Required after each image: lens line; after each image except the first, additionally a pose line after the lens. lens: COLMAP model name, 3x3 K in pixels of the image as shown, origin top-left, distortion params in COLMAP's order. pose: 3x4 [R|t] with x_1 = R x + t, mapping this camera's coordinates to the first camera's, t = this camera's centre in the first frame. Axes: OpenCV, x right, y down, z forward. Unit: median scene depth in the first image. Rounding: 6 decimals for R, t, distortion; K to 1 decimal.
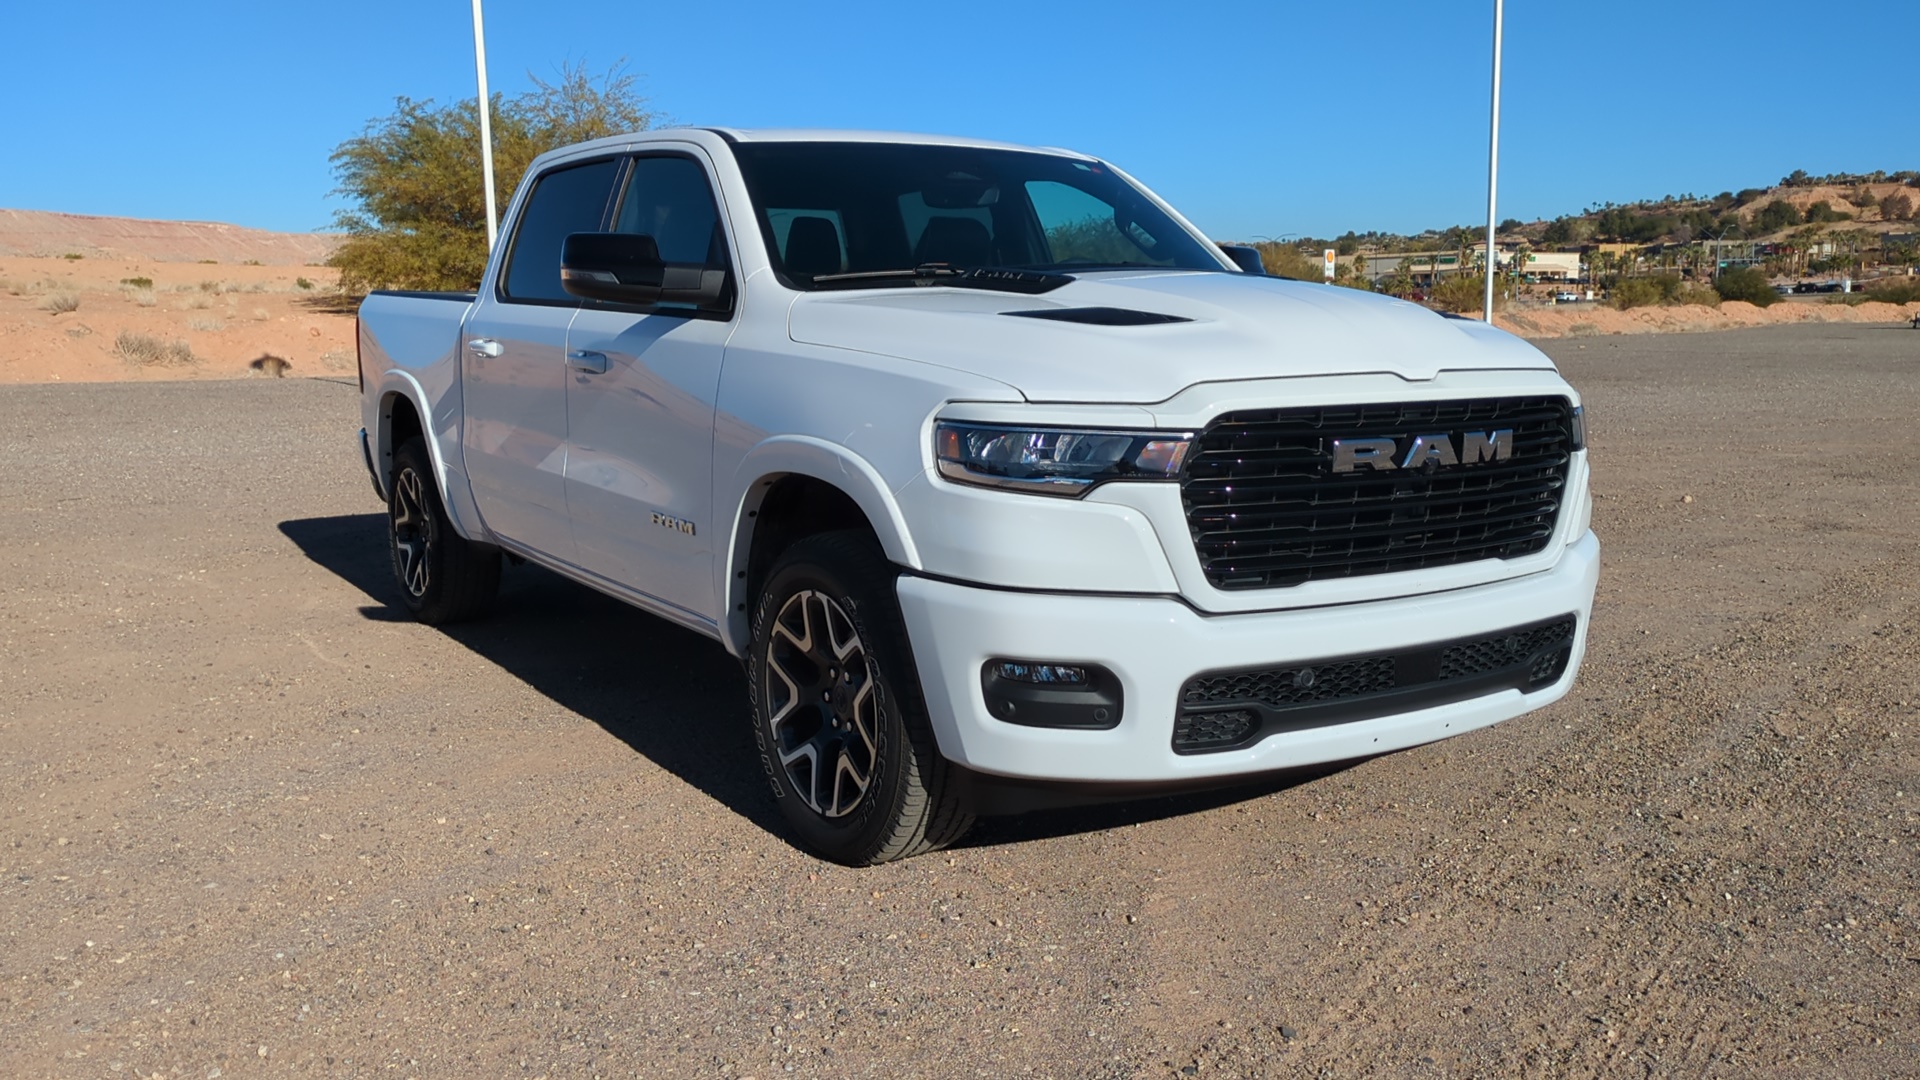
lens RADIAL K [[1629.4, 0, 978.3], [0, 1629.4, 534.7], [0, 0, 1]] dist [0.052784, -0.066156]
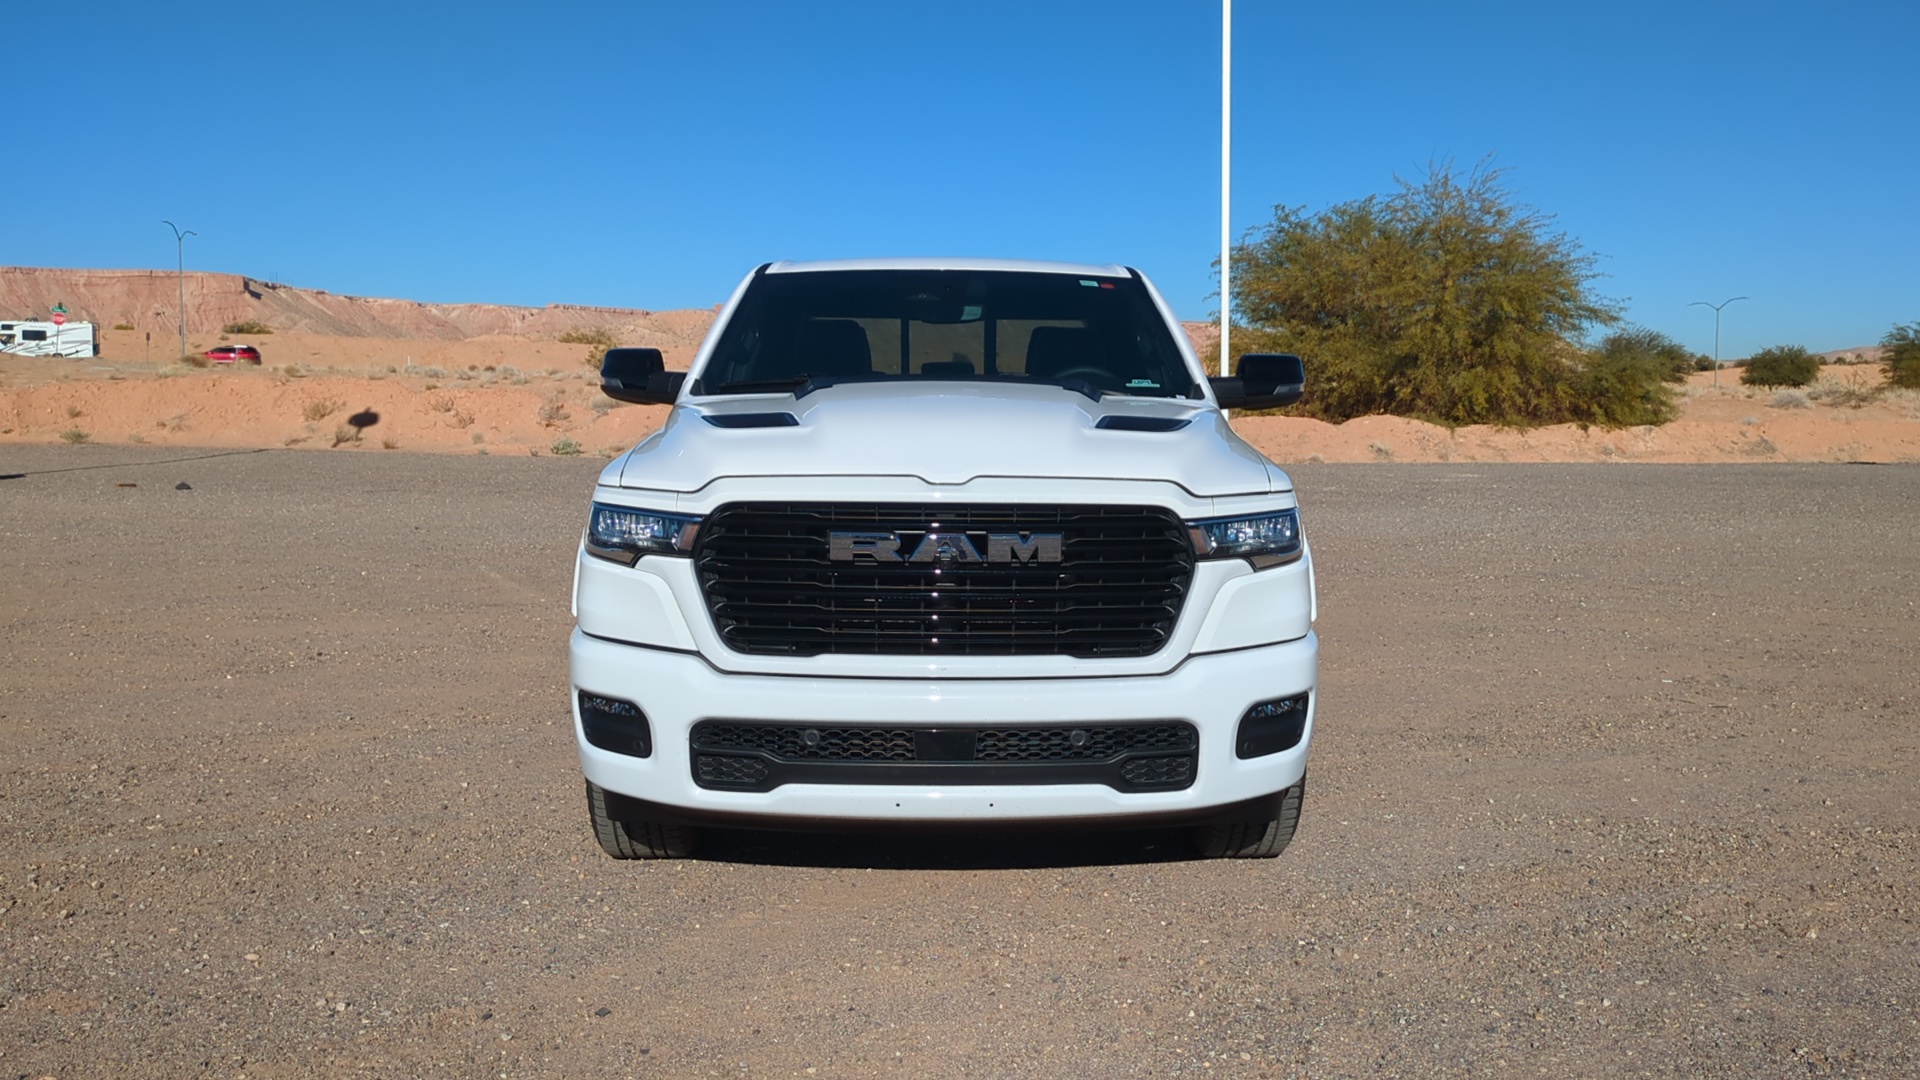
lens RADIAL K [[1629.4, 0, 978.3], [0, 1629.4, 534.7], [0, 0, 1]] dist [0.052784, -0.066156]
pose [[0.849213, 0.054267, -0.525255, 0.905513], [-0.083392, 0.996005, -0.031924, -0.027664], [0.521425, 0.070912, 0.850346, 0.078701]]
